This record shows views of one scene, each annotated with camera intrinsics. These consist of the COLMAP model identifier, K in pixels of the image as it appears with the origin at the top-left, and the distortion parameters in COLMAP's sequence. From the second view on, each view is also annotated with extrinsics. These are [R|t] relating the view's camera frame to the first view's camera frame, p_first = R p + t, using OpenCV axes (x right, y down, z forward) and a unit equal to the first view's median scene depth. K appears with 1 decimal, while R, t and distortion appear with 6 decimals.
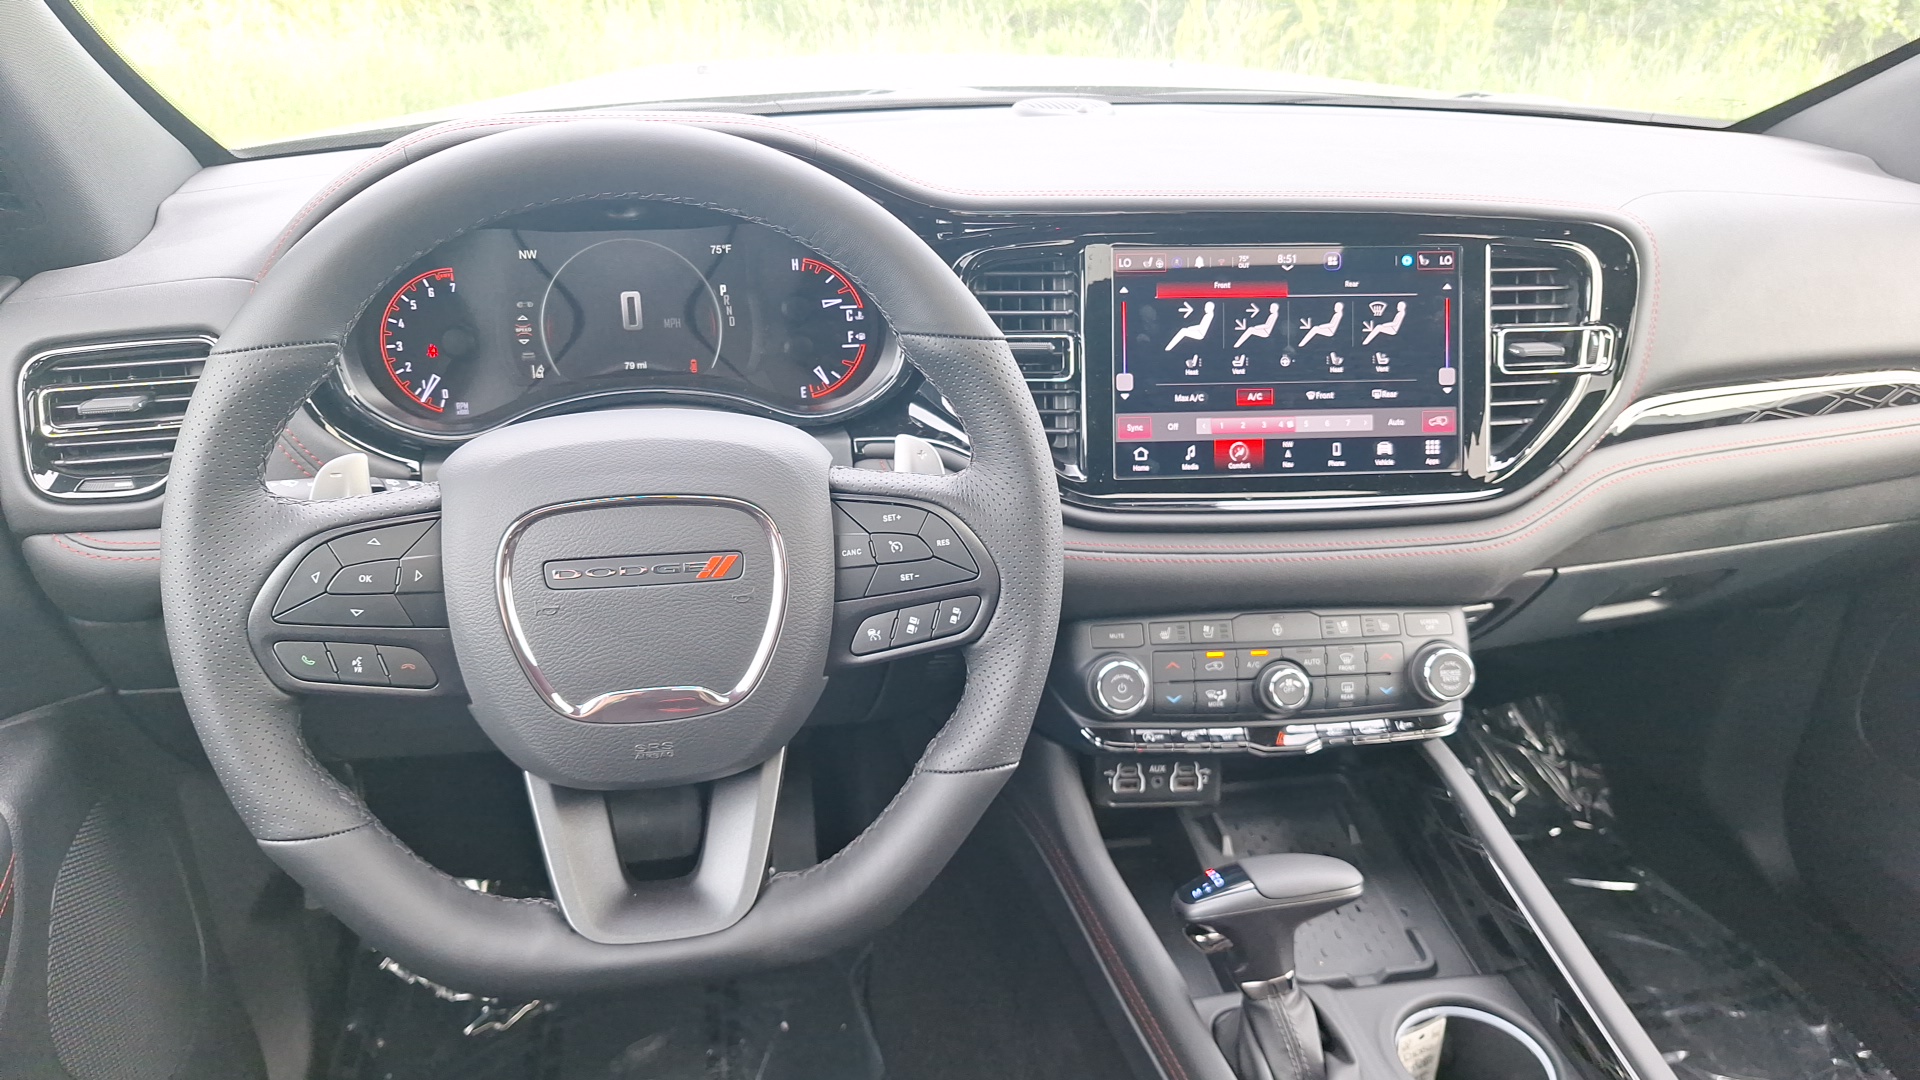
lens RADIAL K [[1401.2, 0, 960.0], [0, 1401.2, 540.0], [0, 0, 1]] dist [0.058986, -0.064523]
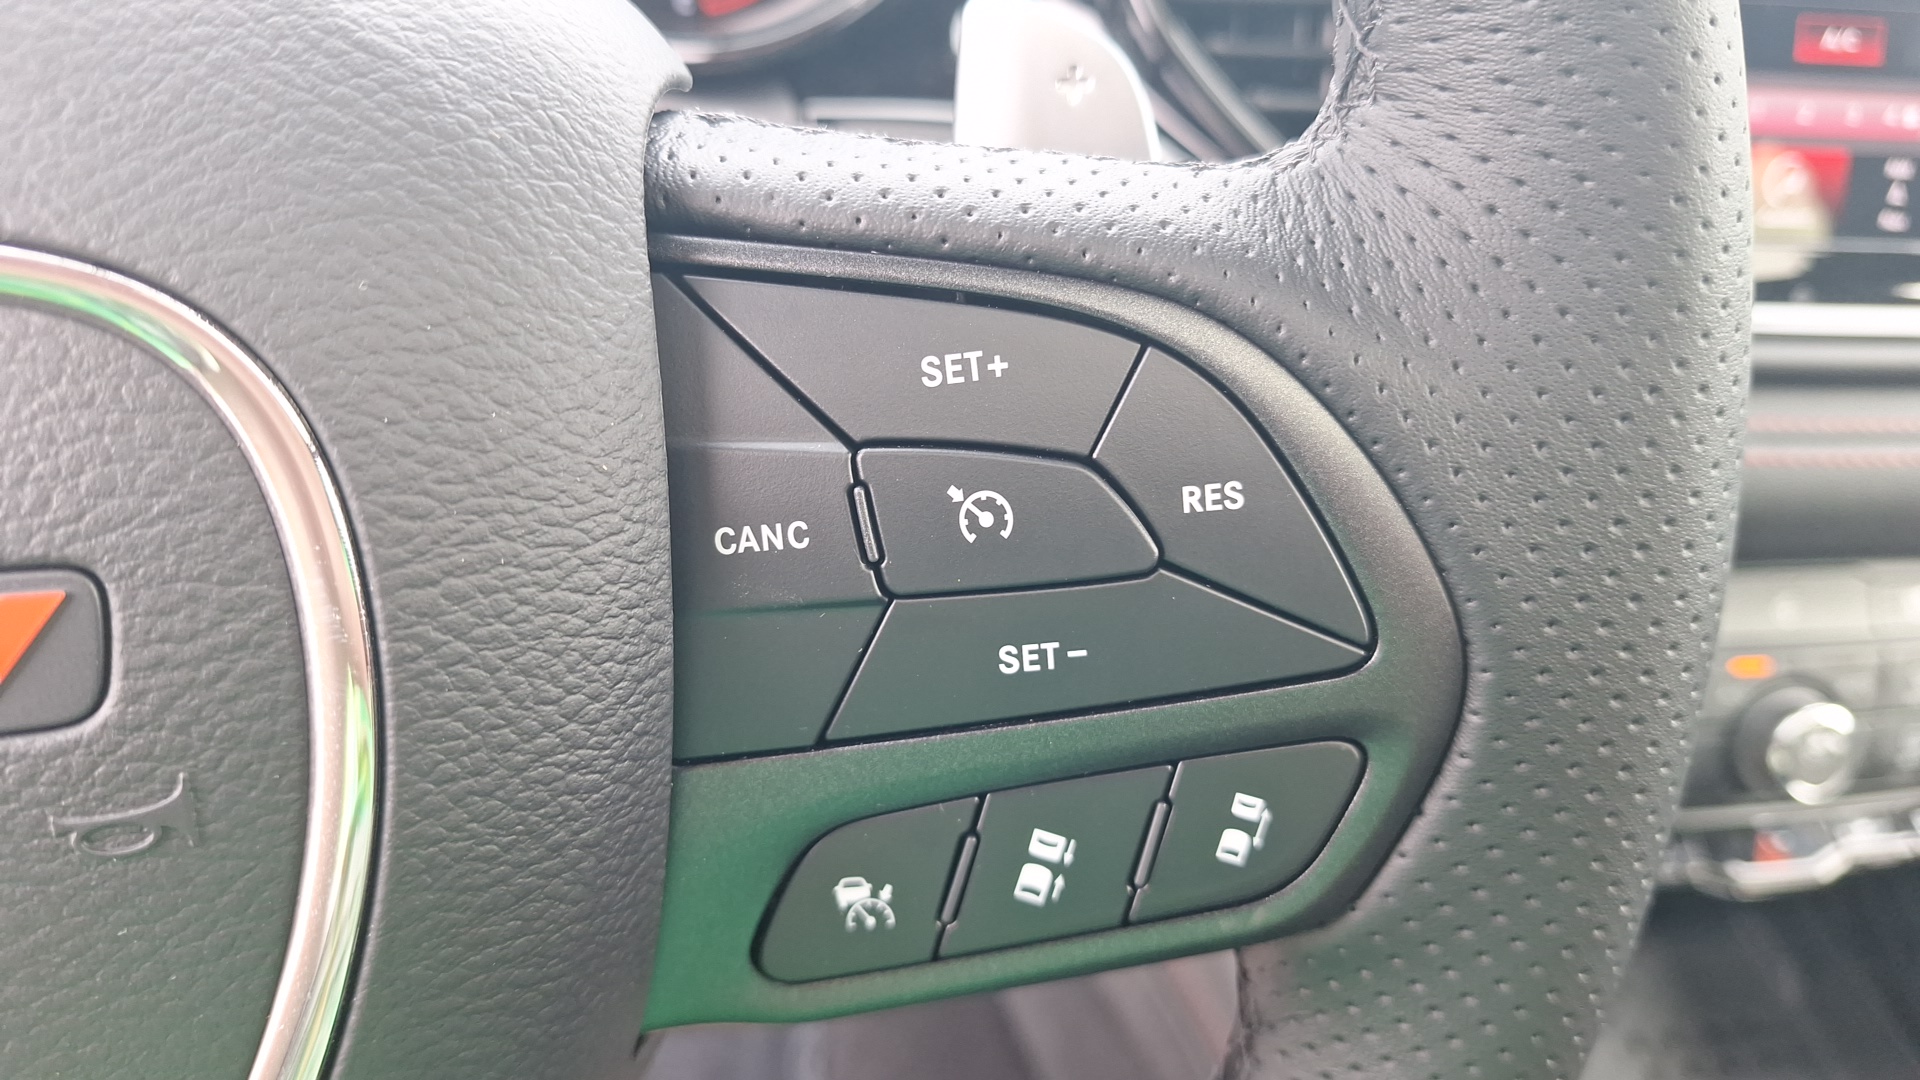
lens RADIAL K [[1401.2, 0, 960.0], [0, 1401.2, 540.0], [0, 0, 1]] dist [0.058986, -0.064523]
pose [[0.999638, 0.026061, 0.006712, -0.036453], [-0.026762, 0.988930, 0.145952, -0.015151], [-0.002834, -0.146078, 0.989269, 0.583279]]
